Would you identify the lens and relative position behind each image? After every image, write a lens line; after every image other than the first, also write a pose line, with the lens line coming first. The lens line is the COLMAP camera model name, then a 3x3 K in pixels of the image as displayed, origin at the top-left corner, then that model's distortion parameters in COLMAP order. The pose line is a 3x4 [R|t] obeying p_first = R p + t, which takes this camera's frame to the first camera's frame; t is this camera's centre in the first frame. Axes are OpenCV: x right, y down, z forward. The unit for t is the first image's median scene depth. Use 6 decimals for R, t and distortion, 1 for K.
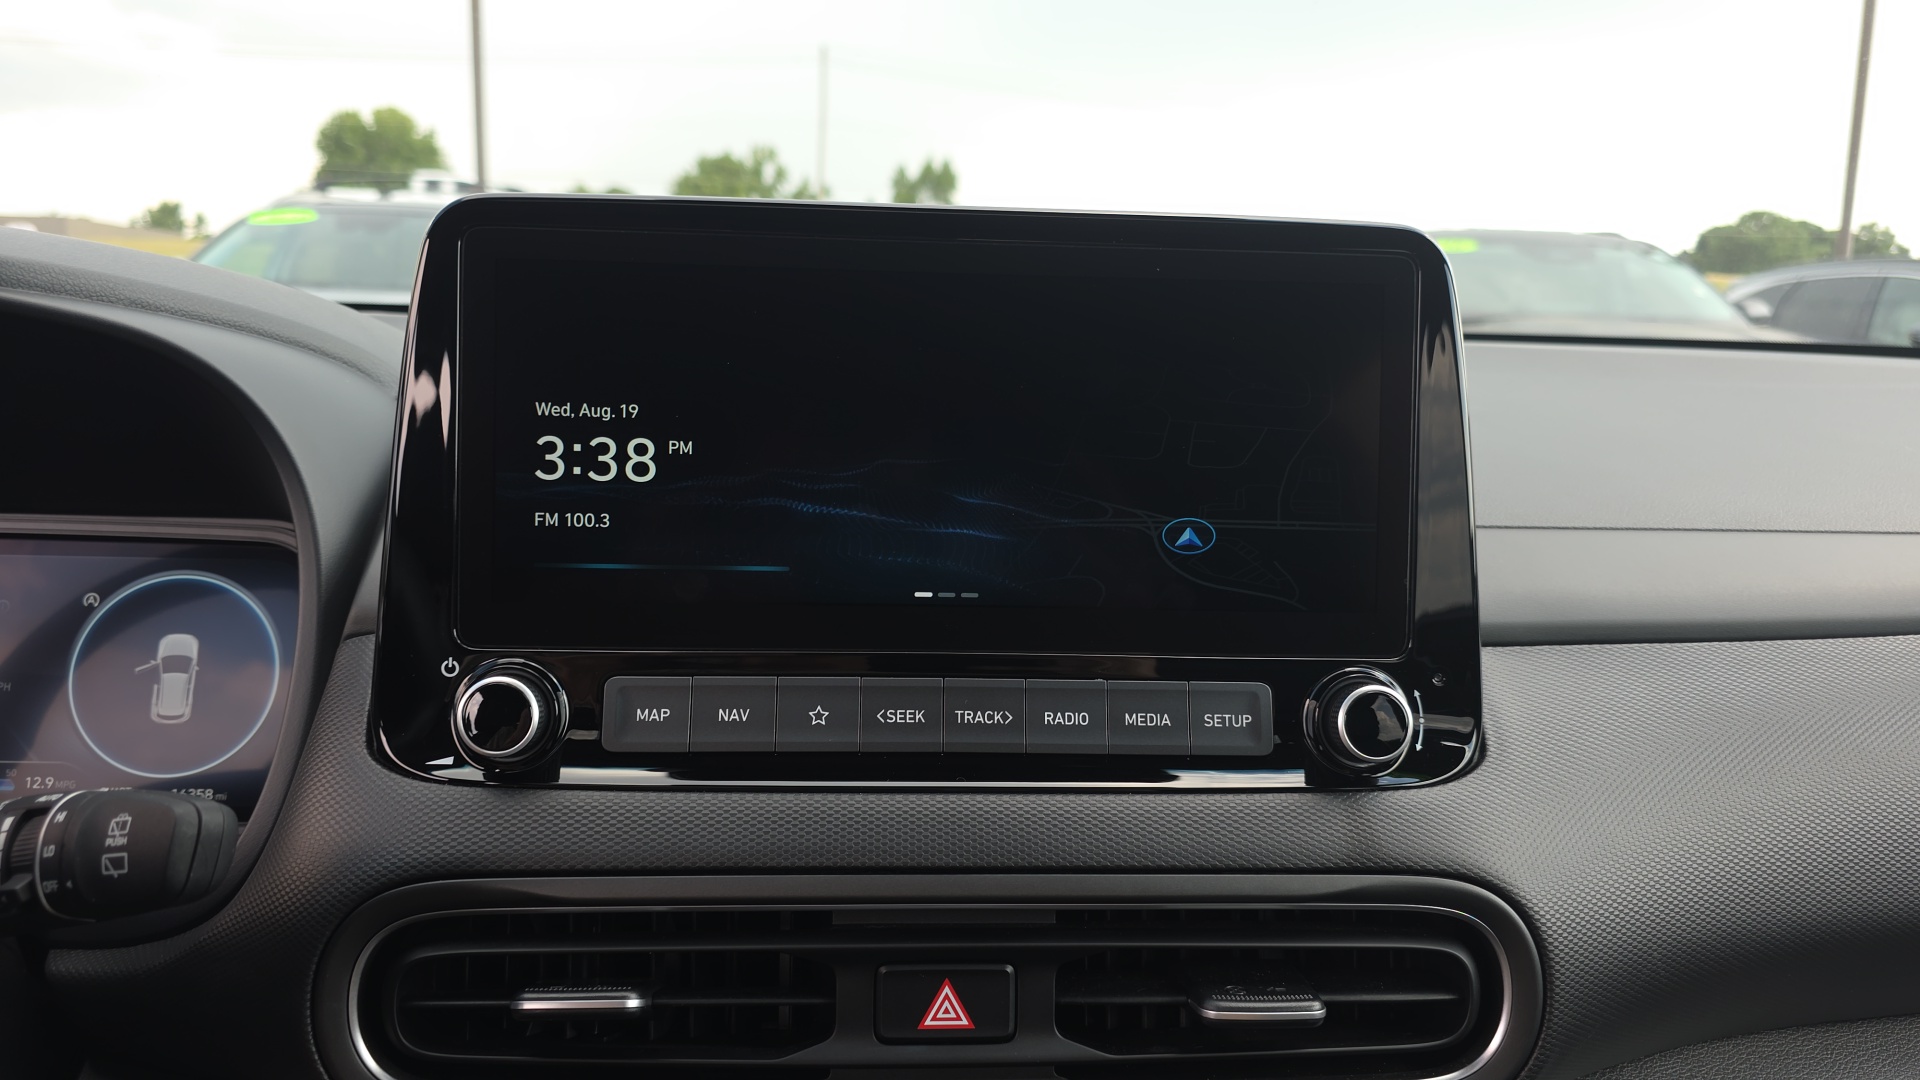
lens RADIAL K [[1289.6, 0, 951.7], [0, 1289.6, 540.4], [0, 0, 1]] dist [0.051979, -0.059401]
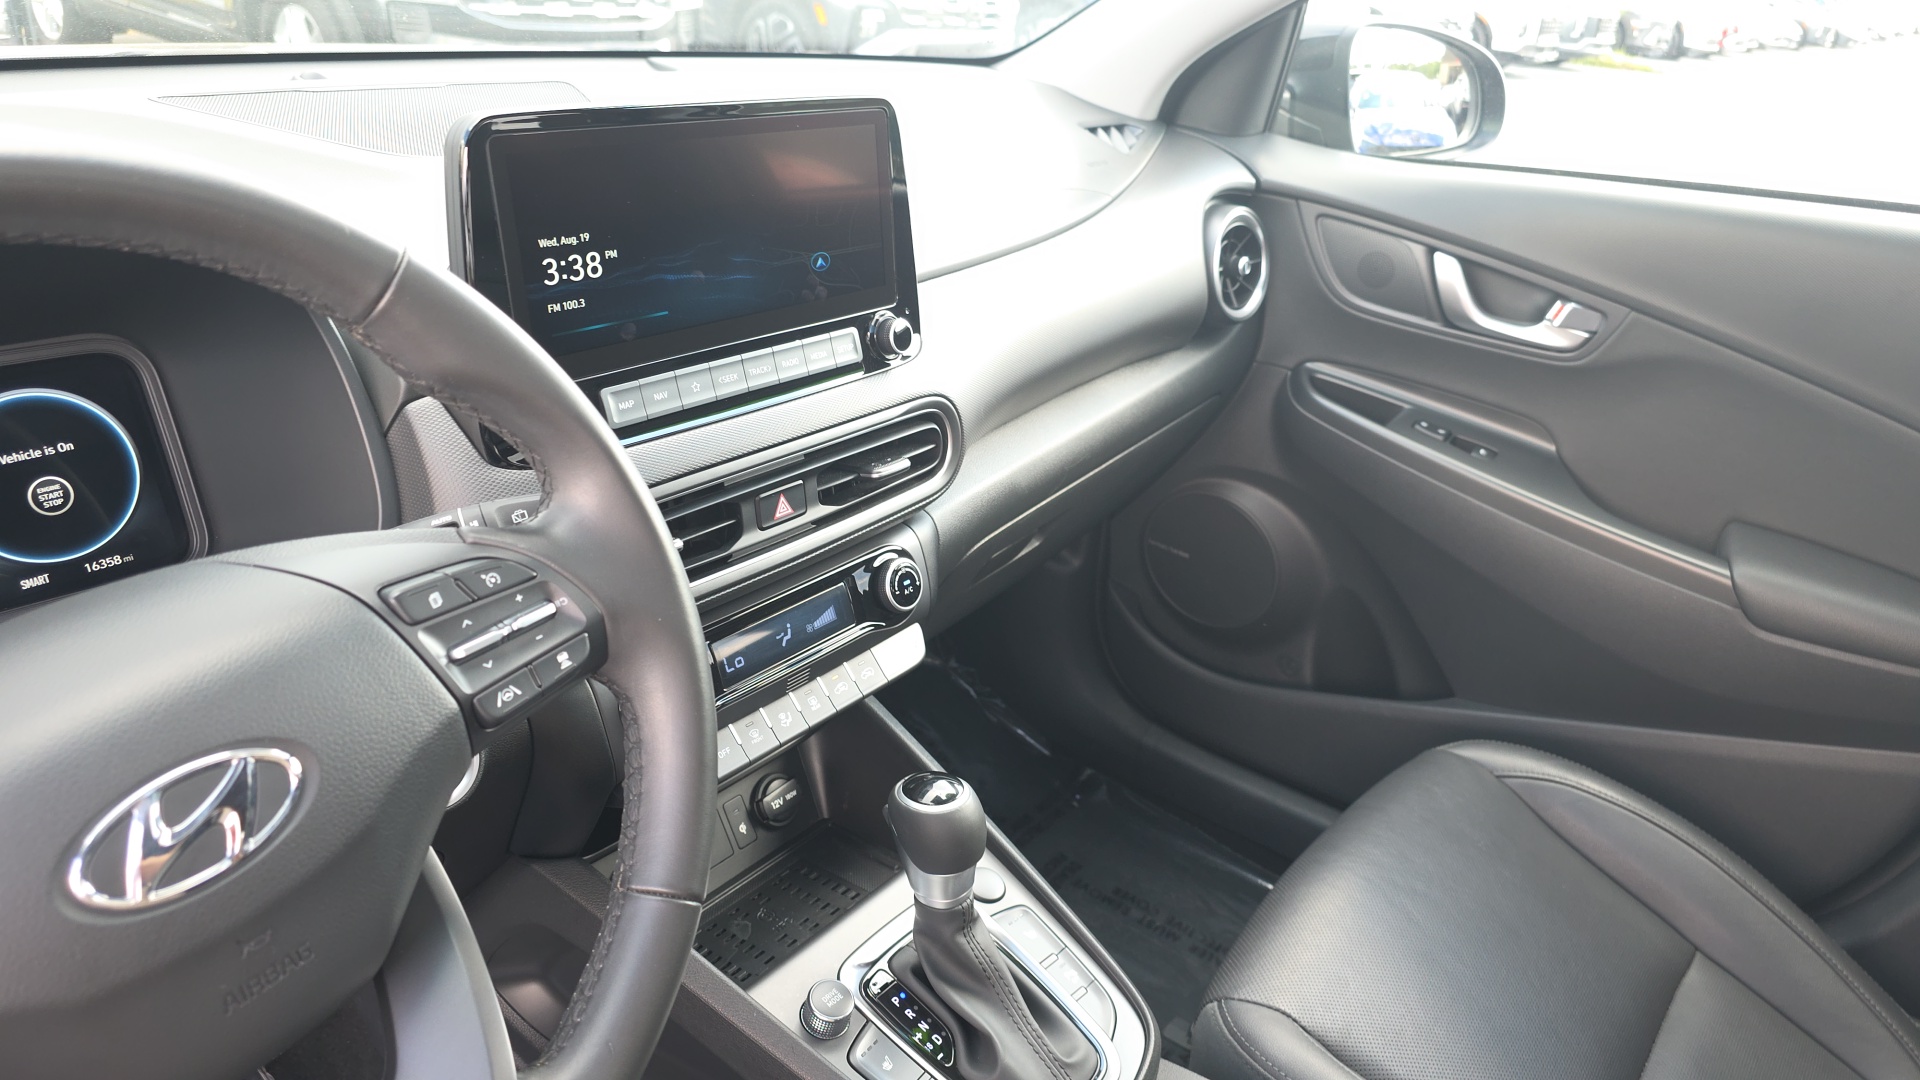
lens RADIAL K [[1289.6, 0, 985.1], [0, 1289.6, 519.5], [0, 0, 1]] dist [0.051979, -0.059401]
pose [[0.644602, -0.285517, 0.709203, -1.240552], [0.049060, 0.941183, 0.334318, -0.298295], [-0.762943, -0.180708, 0.620695, -0.546607]]
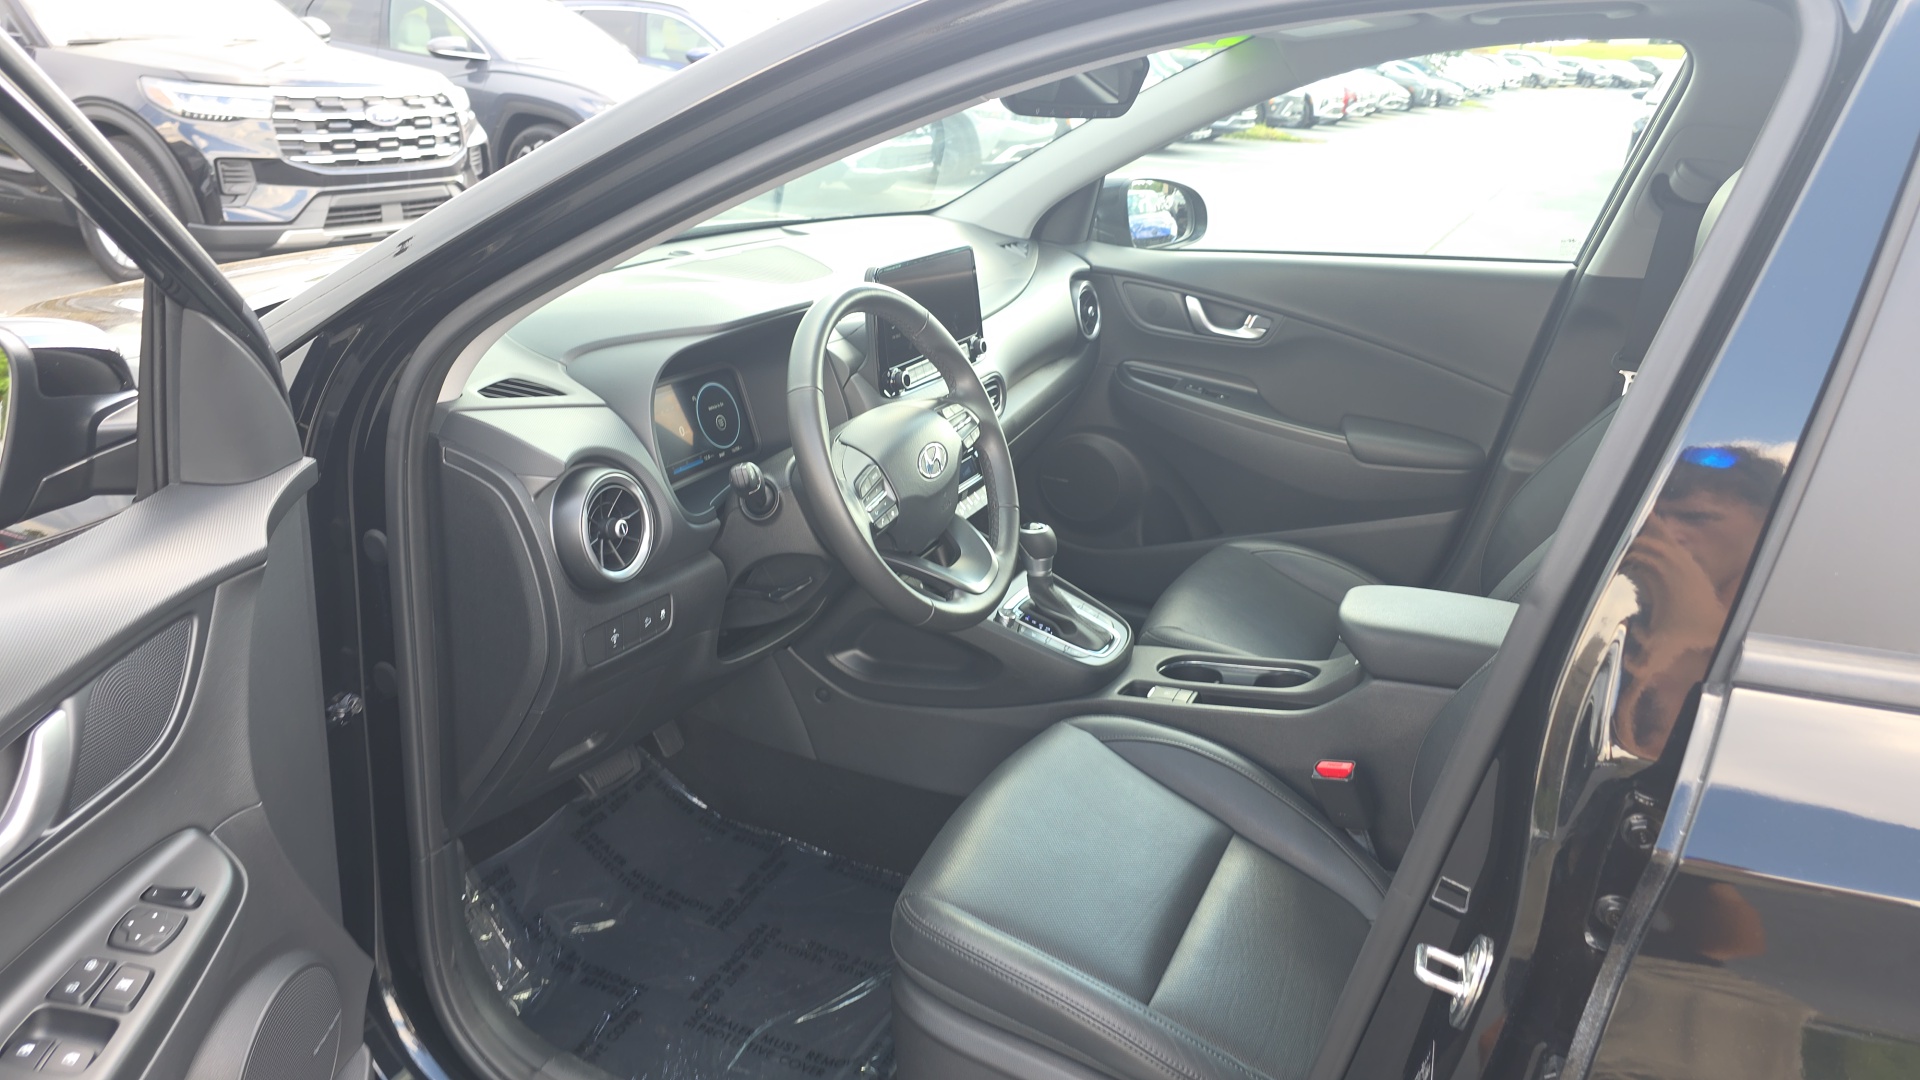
lens RADIAL K [[1289.6, 0, 944.0], [0, 1289.6, 515.2], [0, 0, 1]] dist [0.051979, -0.059401]
pose [[0.478505, -0.298866, 0.825659, -4.046699], [0.102650, 0.952887, 0.285429, -0.677758], [-0.872064, -0.051825, 0.486640, -1.342145]]
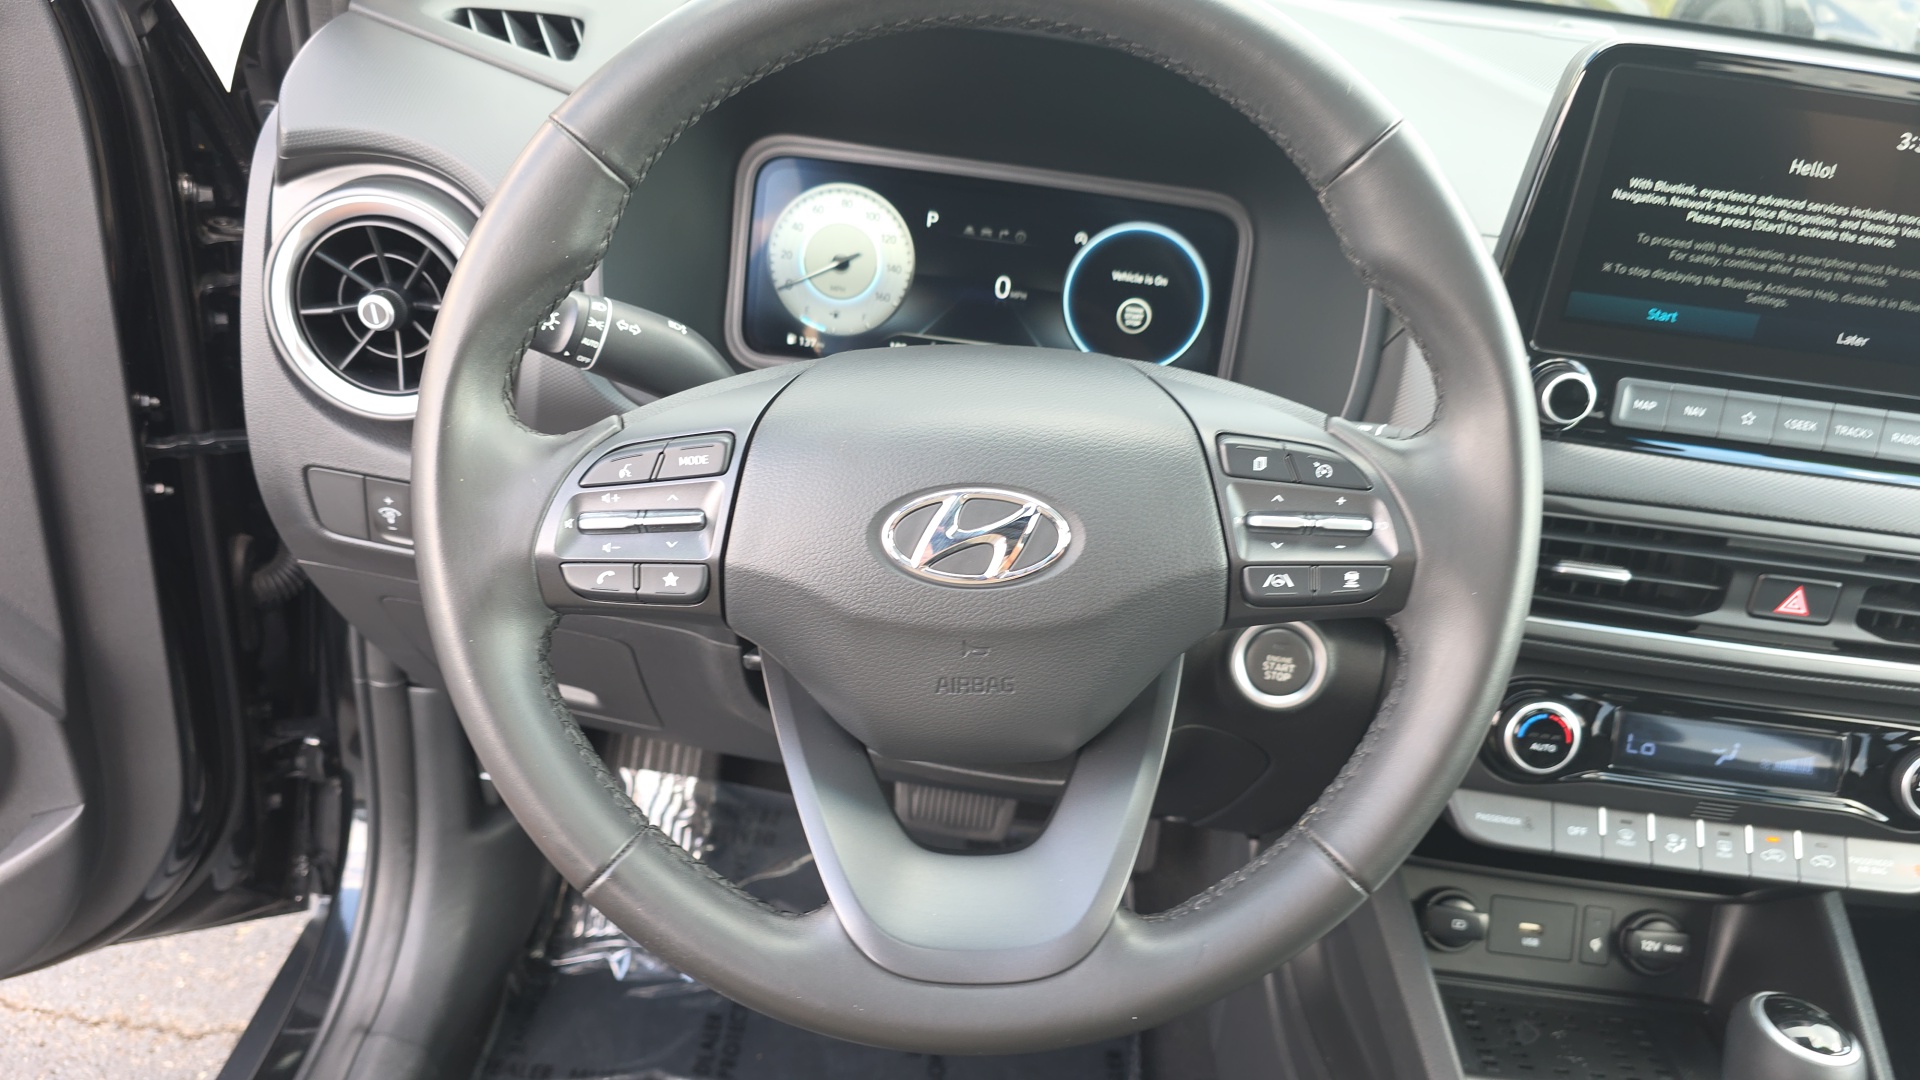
lens RADIAL K [[1289.6, 0, 943.4], [0, 1289.6, 564.0], [0, 0, 1]] dist [0.051979, -0.059401]
pose [[0.989715, 0.131278, -0.056830, -0.952620], [-0.101505, 0.924410, 0.367645, -0.181231], [0.100798, -0.358095, 0.928228, -0.617639]]
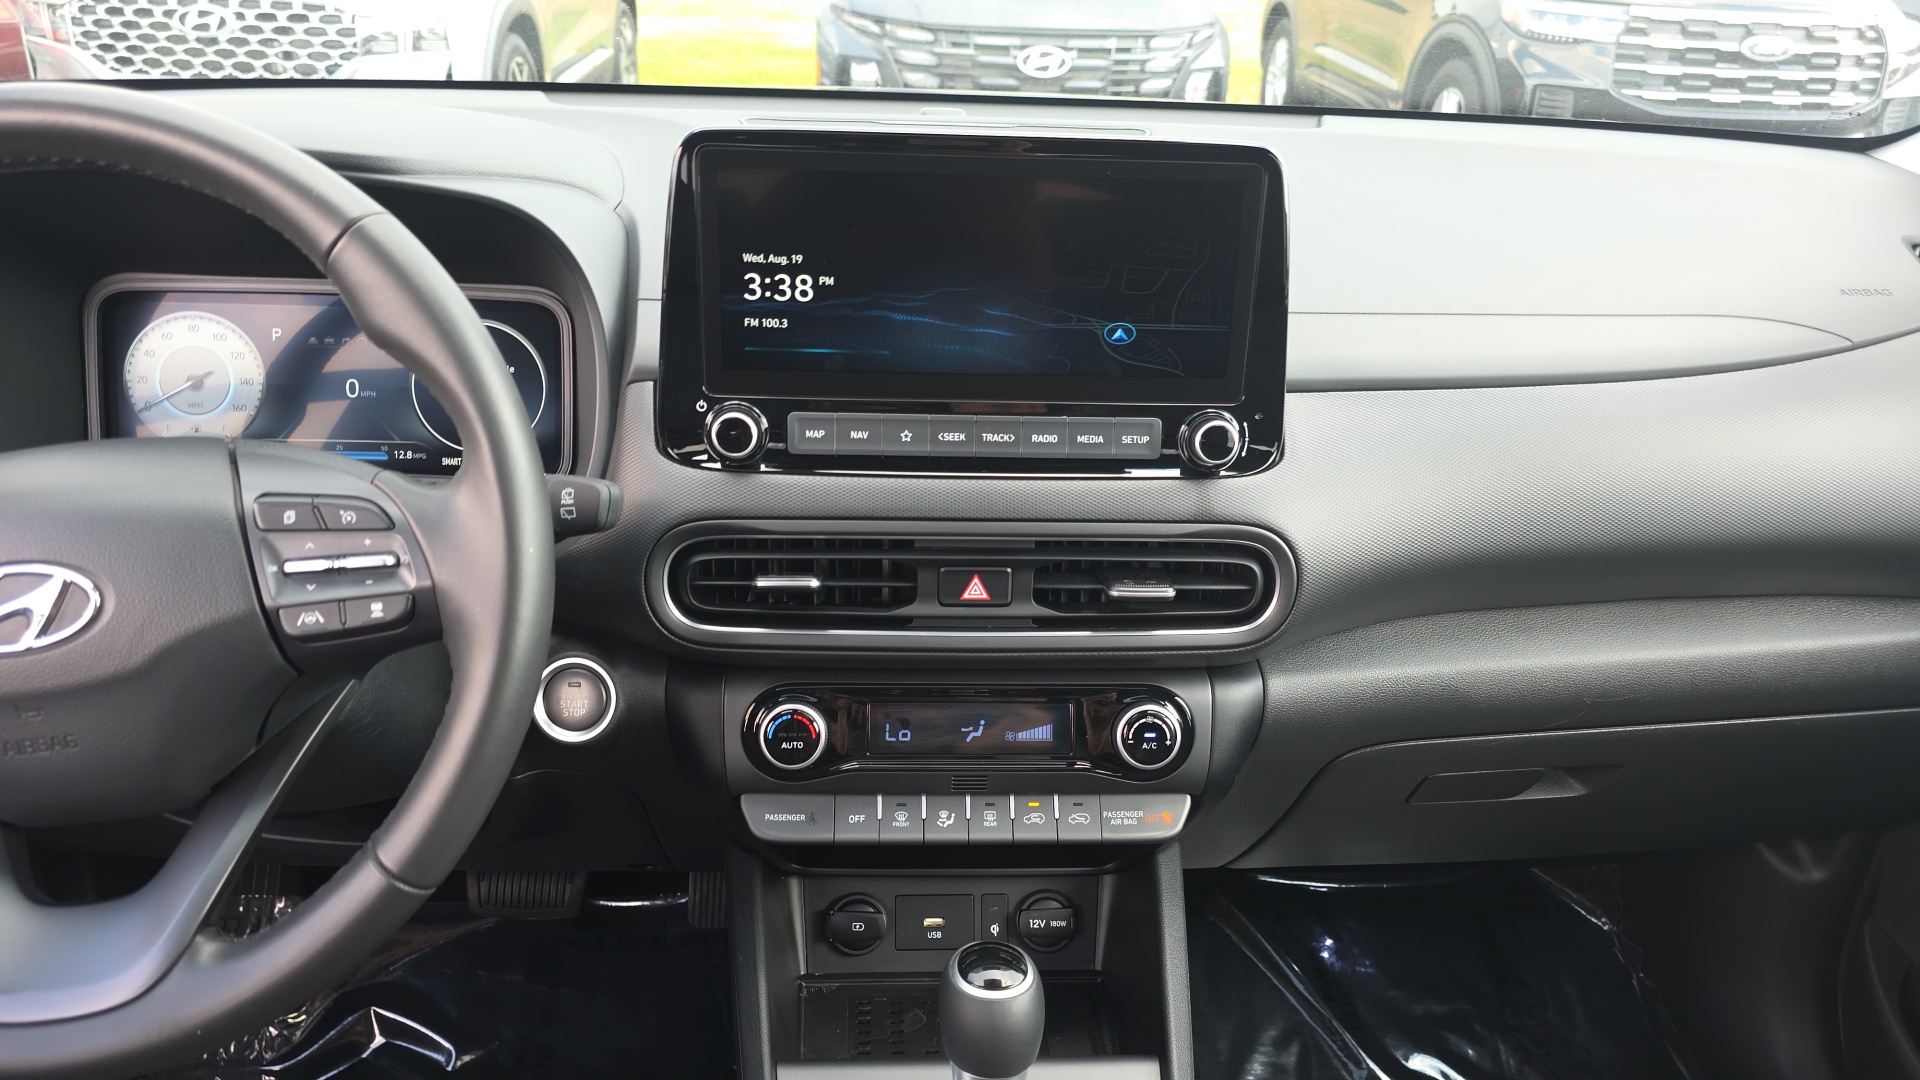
lens RADIAL K [[1289.6, 0, 942.6], [0, 1289.6, 541.6], [0, 0, 1]] dist [0.051979, -0.059401]
pose [[0.999923, 0.012387, 0.000289, -0.051359], [-0.011986, 0.961074, 0.276031, -0.216829], [0.003141, -0.276013, 0.961149, -0.759075]]
